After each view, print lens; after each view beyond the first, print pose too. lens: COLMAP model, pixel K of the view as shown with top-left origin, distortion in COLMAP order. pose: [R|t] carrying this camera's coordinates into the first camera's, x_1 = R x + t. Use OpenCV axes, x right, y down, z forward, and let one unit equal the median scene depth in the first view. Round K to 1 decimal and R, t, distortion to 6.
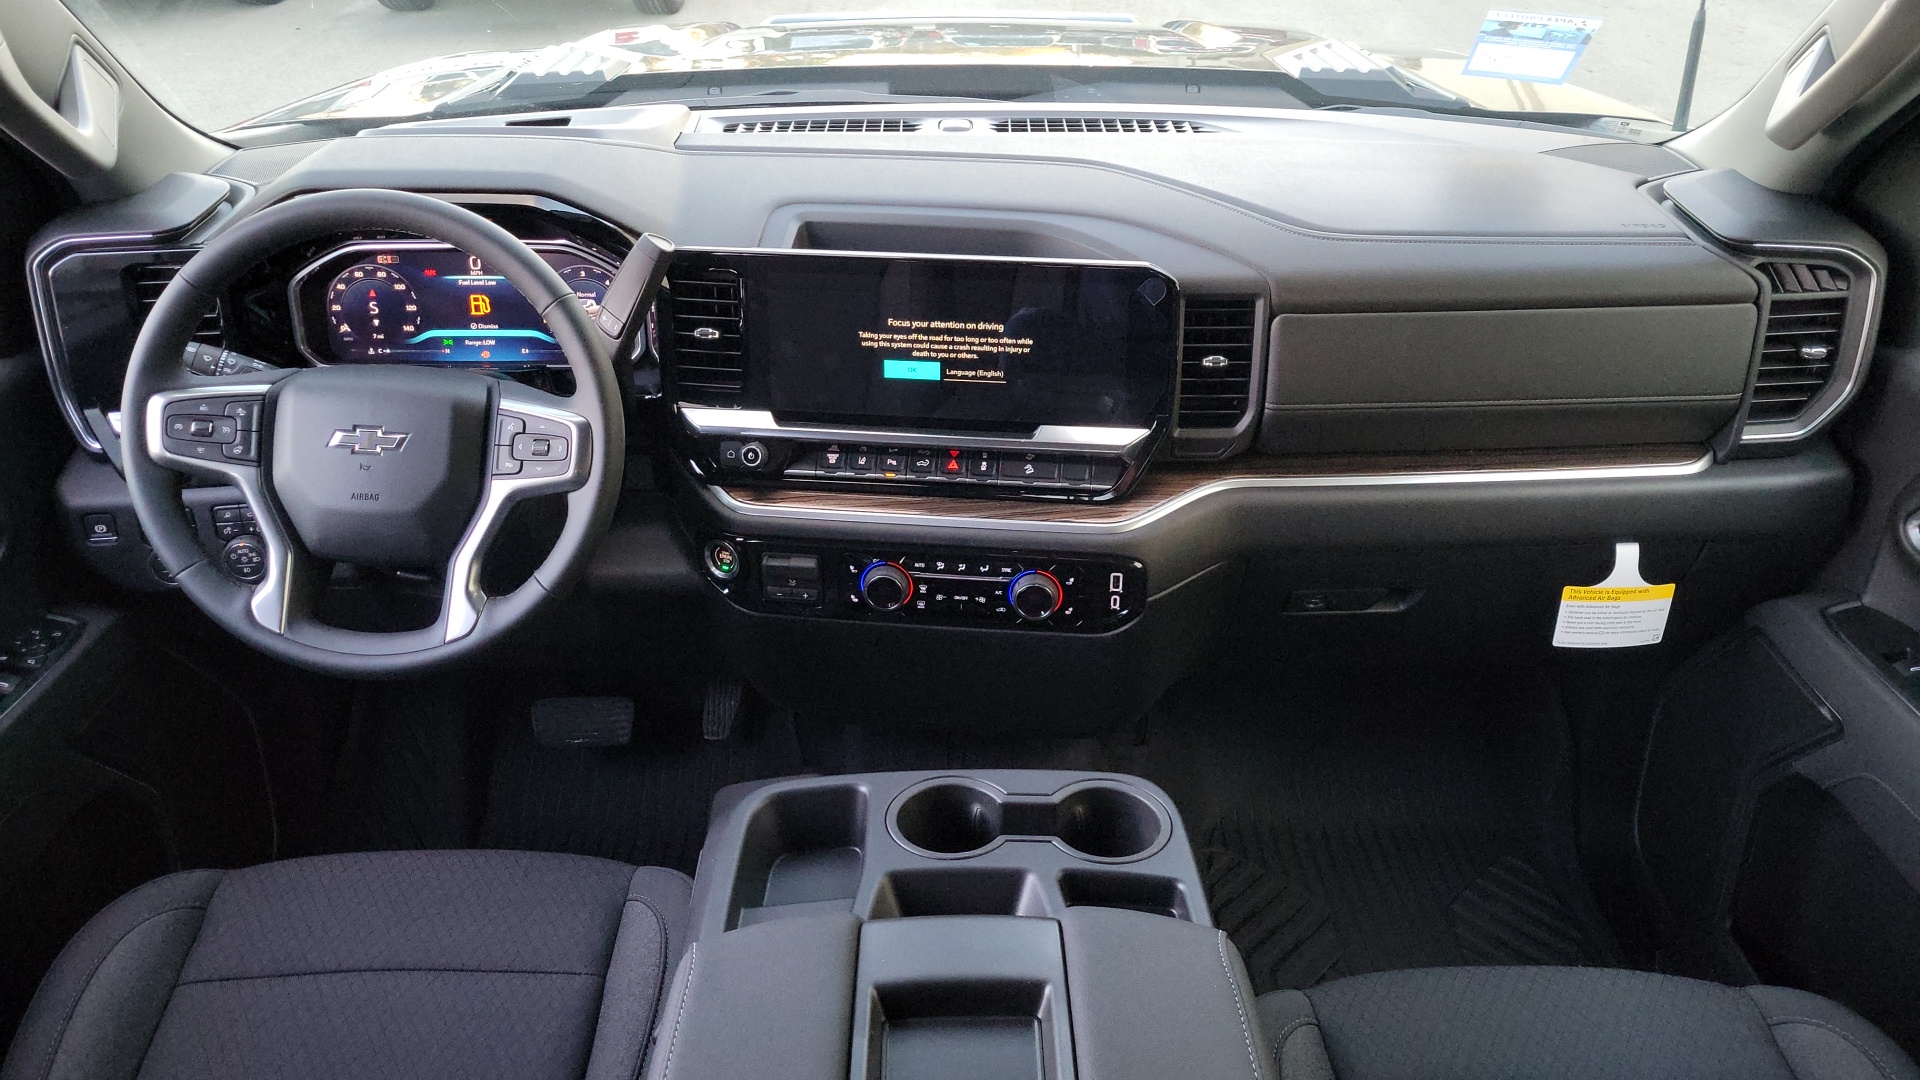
lens RADIAL K [[1453.1, 0, 981.8], [0, 1453.1, 529.6], [0, 0, 1]] dist [0.025436, -0.023494]
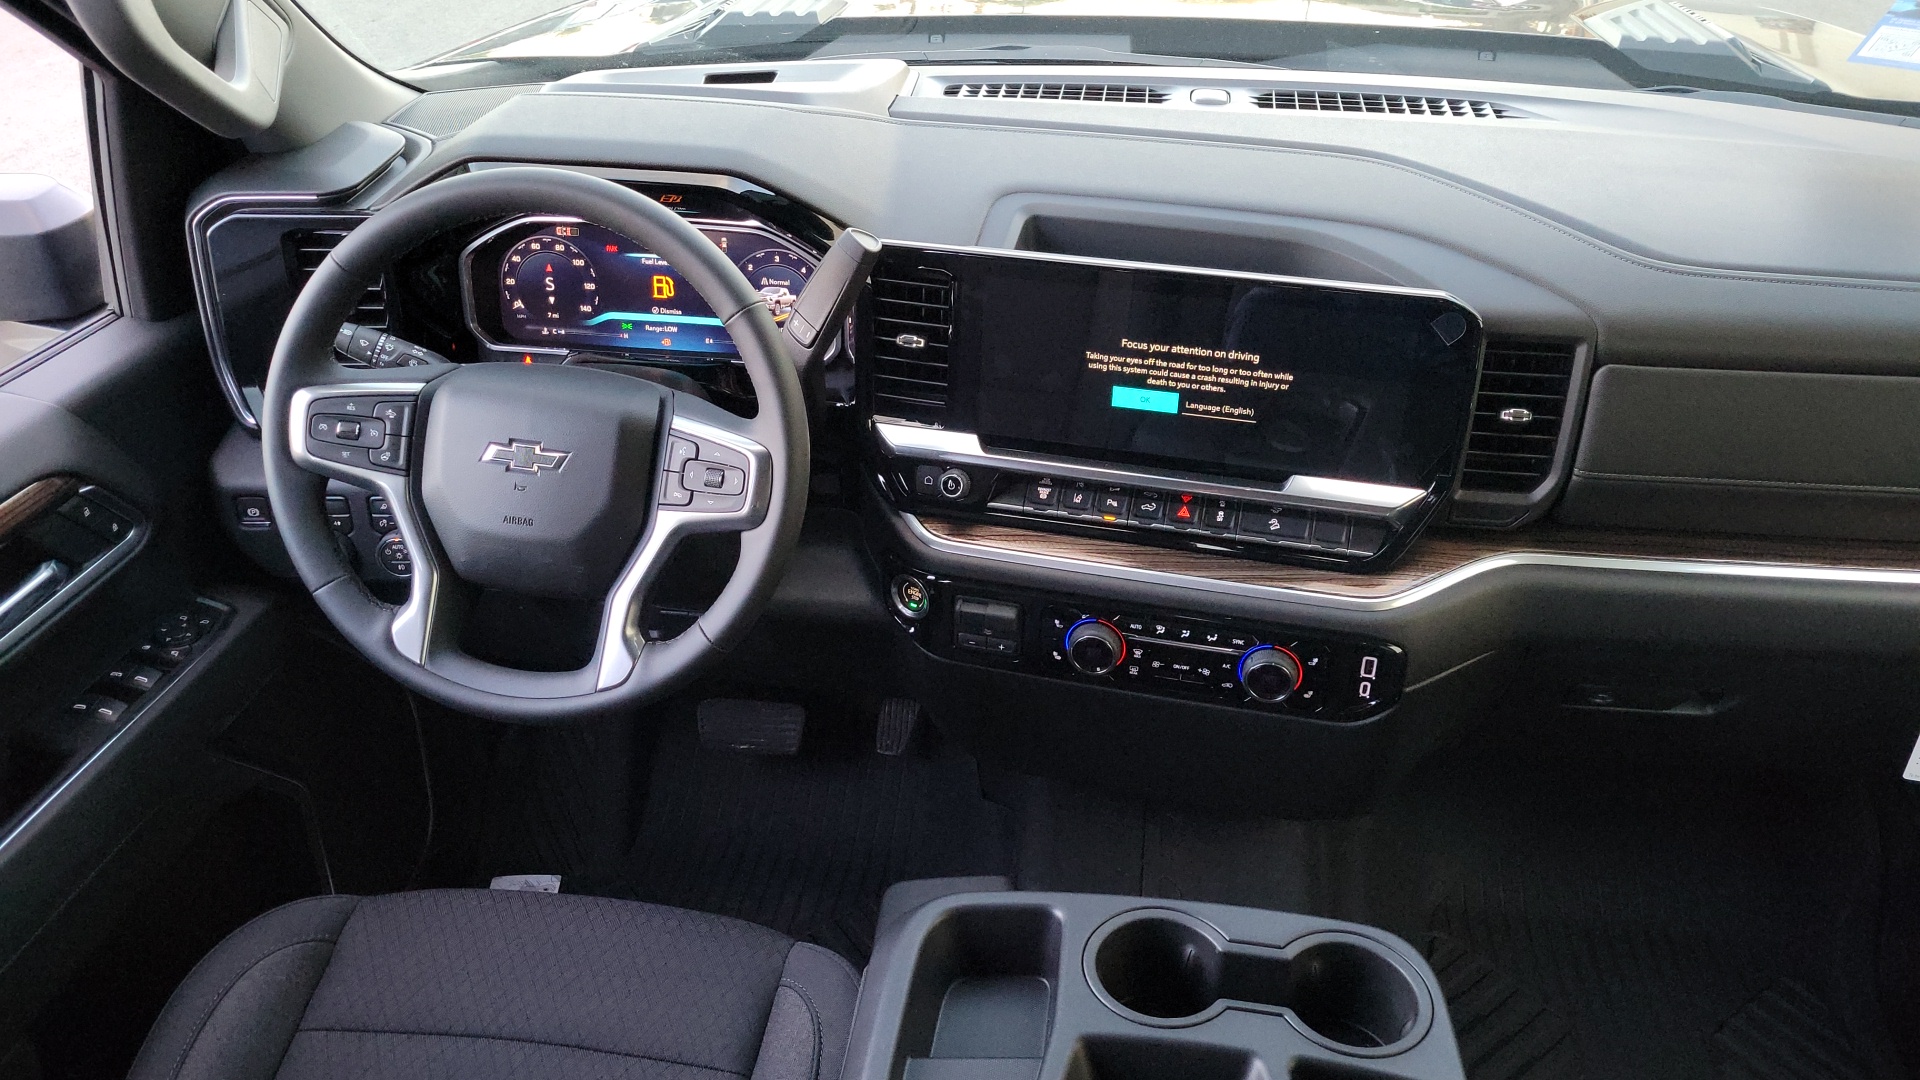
lens RADIAL K [[1453.1, 0, 987.1], [0, 1453.1, 536.9], [0, 0, 1]] dist [0.025436, -0.023494]
pose [[0.990106, 0.077039, -0.117282, -0.033127], [-0.070252, 0.995666, 0.060946, -0.074202], [0.121469, -0.052103, 0.991227, 0.139340]]
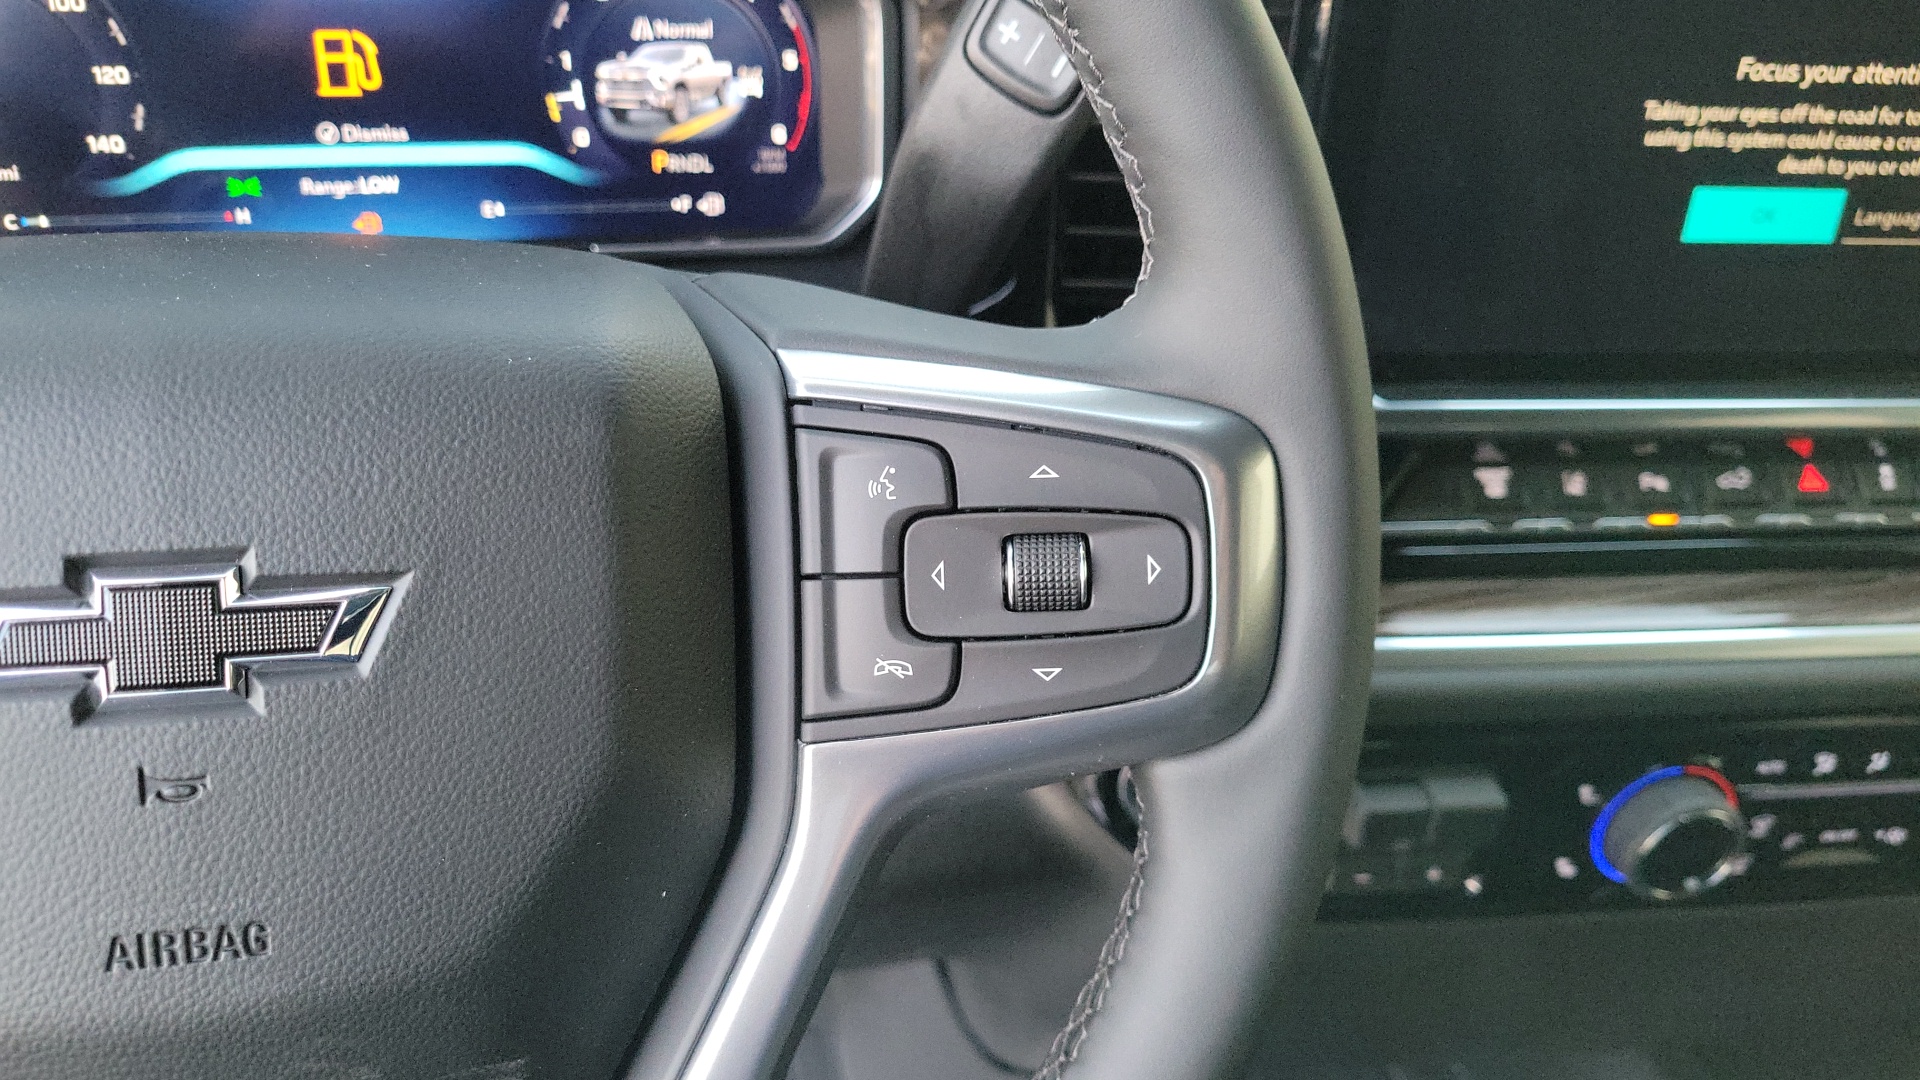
lens RADIAL K [[1480.5, 0, 952.3], [0, 1480.5, 541.4], [0, 0, 1]] dist [0.000383, -0.007835]
pose [[0.971566, -0.077642, 0.223678, -0.314290], [0.063392, 0.995516, 0.070213, -0.068954], [-0.228127, -0.054037, 0.972131, 0.691191]]
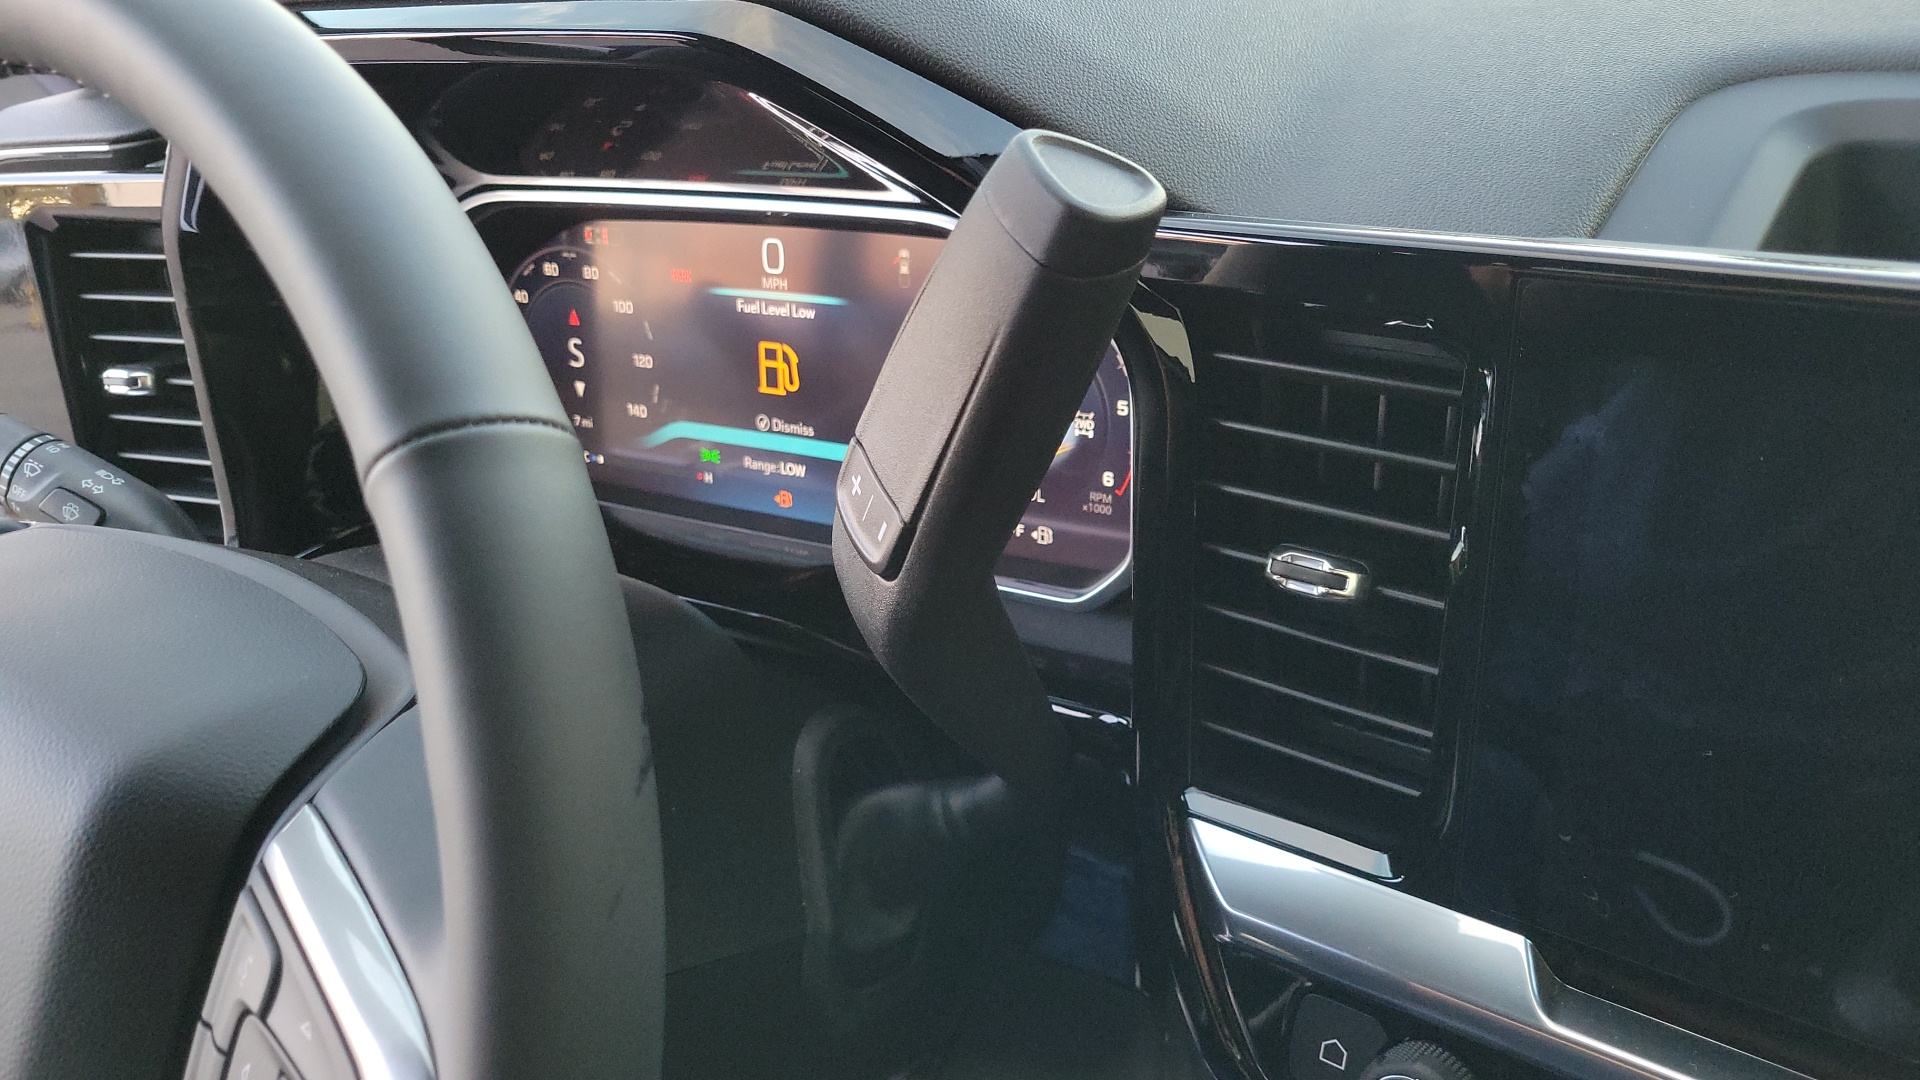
lens RADIAL K [[1453.1, 0, 964.2], [0, 1453.1, 535.4], [0, 0, 1]] dist [0.025436, -0.023494]
pose [[0.838069, 0.151751, -0.524034, -0.109268], [-0.163792, 0.986212, 0.023643, -0.136464], [0.520396, 0.066019, 0.851369, 0.753496]]
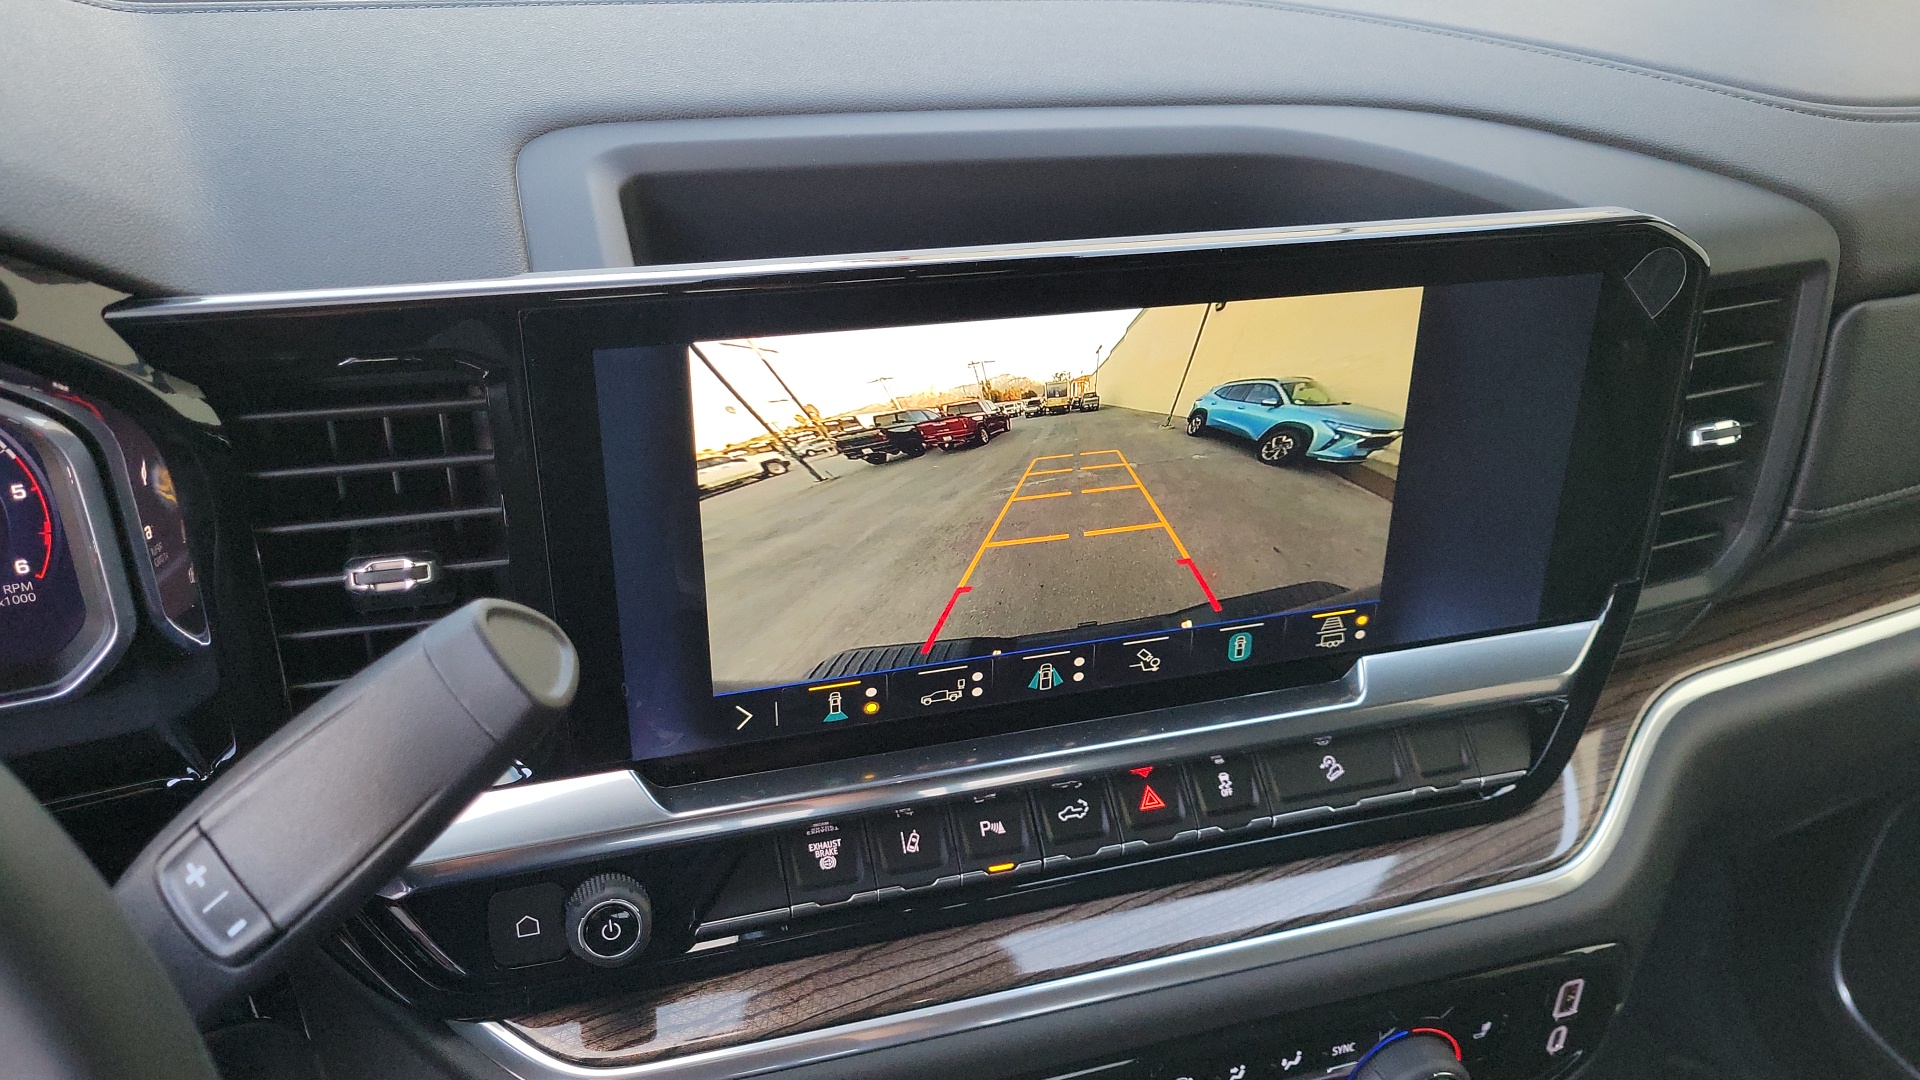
lens RADIAL K [[1453.1, 0, 970.5], [0, 1453.1, 537.6], [0, 0, 1]] dist [0.025436, -0.023494]
pose [[0.916326, -0.167841, 0.363560, -0.186743], [0.152711, 0.985775, 0.070194, -0.144131], [-0.370170, -0.008801, 0.928922, 0.675340]]
